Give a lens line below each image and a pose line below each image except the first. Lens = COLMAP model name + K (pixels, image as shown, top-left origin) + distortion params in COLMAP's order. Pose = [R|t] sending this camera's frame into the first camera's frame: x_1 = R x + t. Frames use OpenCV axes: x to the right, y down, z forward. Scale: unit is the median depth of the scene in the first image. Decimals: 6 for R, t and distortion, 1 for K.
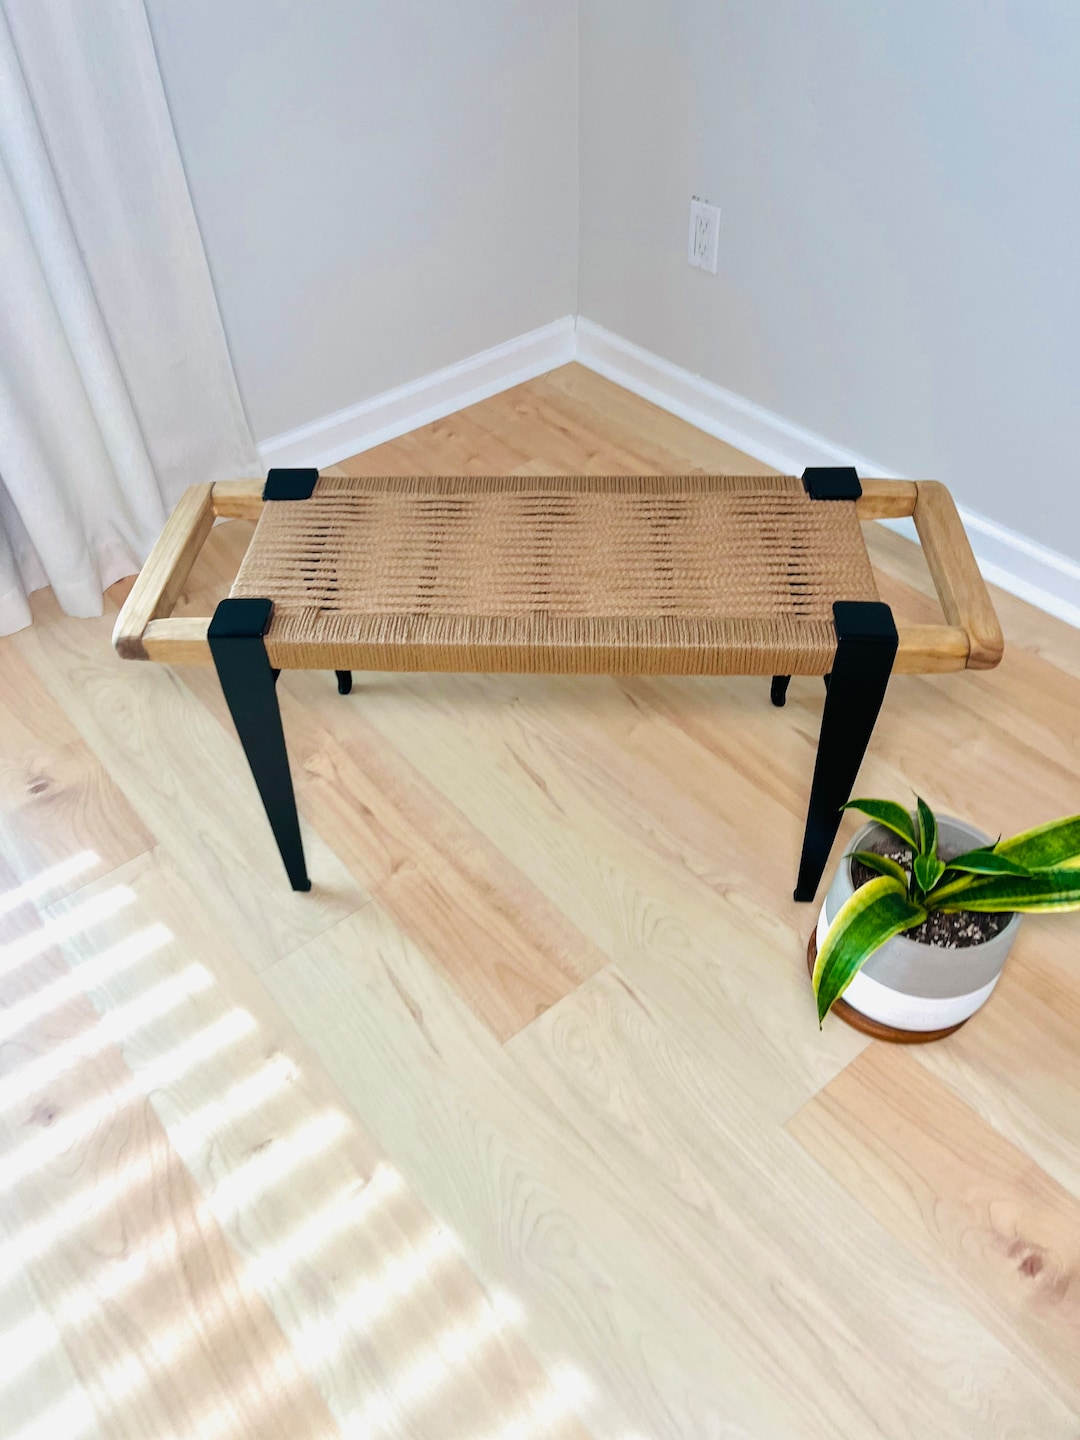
lens RADIAL K [[1089.4, 0, 524.5], [0, 1089.4, 698.0], [0, 0, 1]] dist [0.049898, -0.063182]
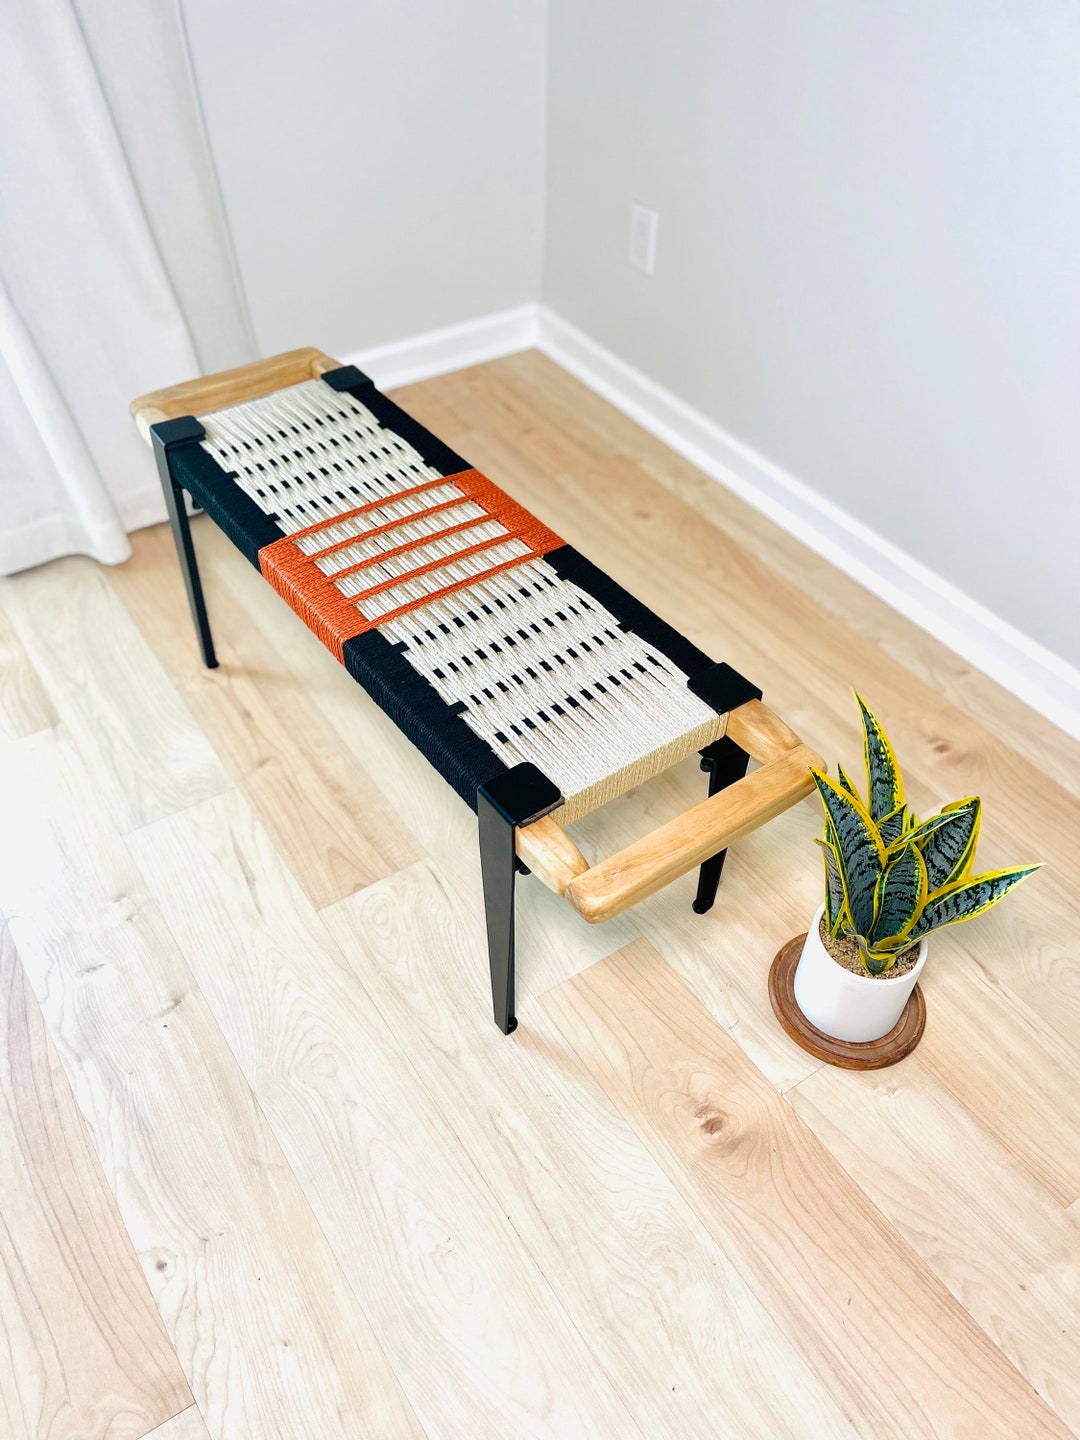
lens RADIAL K [[1089.4, 0, 543.7], [0, 1089.4, 715.8], [0, 0, 1]] dist [0.049898, -0.063182]
pose [[0.994326, 0.104541, -0.019696, 0.198885], [-0.104273, 0.994448, 0.014186, 0.062622], [0.021070, -0.012052, 0.999705, -0.135227]]
